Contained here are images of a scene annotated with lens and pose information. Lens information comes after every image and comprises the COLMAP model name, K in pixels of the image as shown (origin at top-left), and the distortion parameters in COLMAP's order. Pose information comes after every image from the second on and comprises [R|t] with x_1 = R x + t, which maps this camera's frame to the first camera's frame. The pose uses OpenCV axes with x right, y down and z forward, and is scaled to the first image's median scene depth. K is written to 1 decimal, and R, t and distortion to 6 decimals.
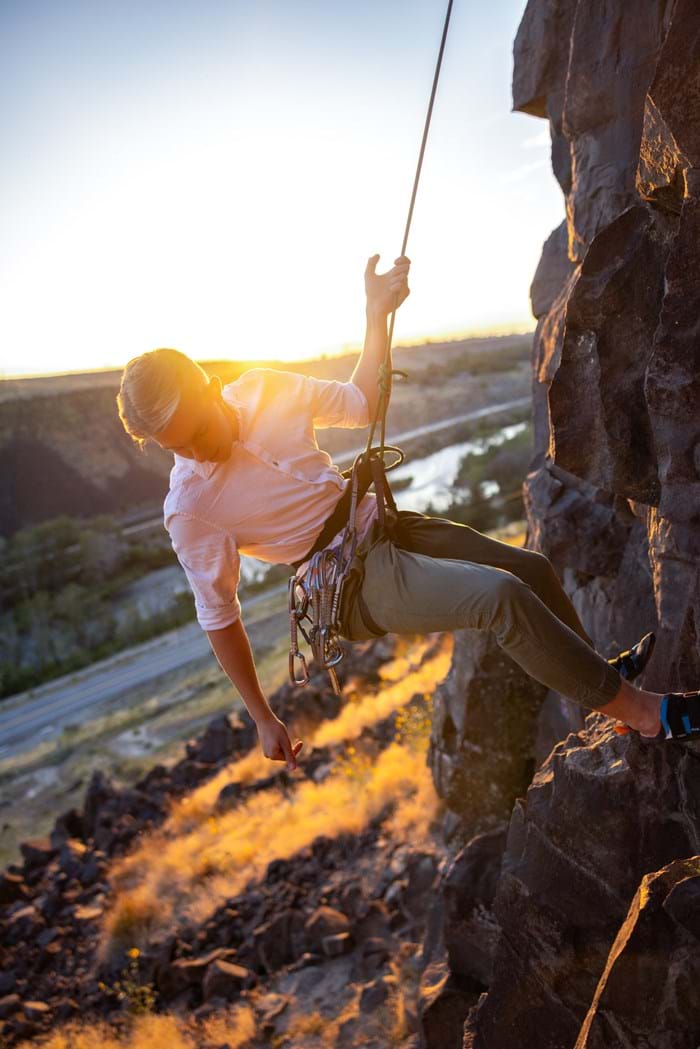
lens RADIAL K [[831.0, 0, 339.4], [0, 831.0, 525.4], [0, 0, 1]] dist [0.007049, 0.000132]
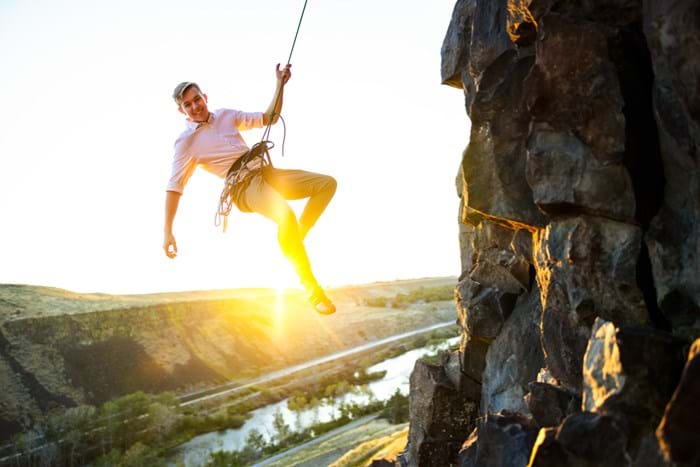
lens RADIAL K [[560.8, 0, 345.6], [0, 560.8, 247.5], [0, 0, 1]] dist [0.003515, 0.006033]
pose [[0.999424, 0.033475, 0.005578, 0.018981], [-0.029998, 0.948268, -0.316050, 0.178897], [-0.015869, 0.315701, 0.948726, 0.034805]]
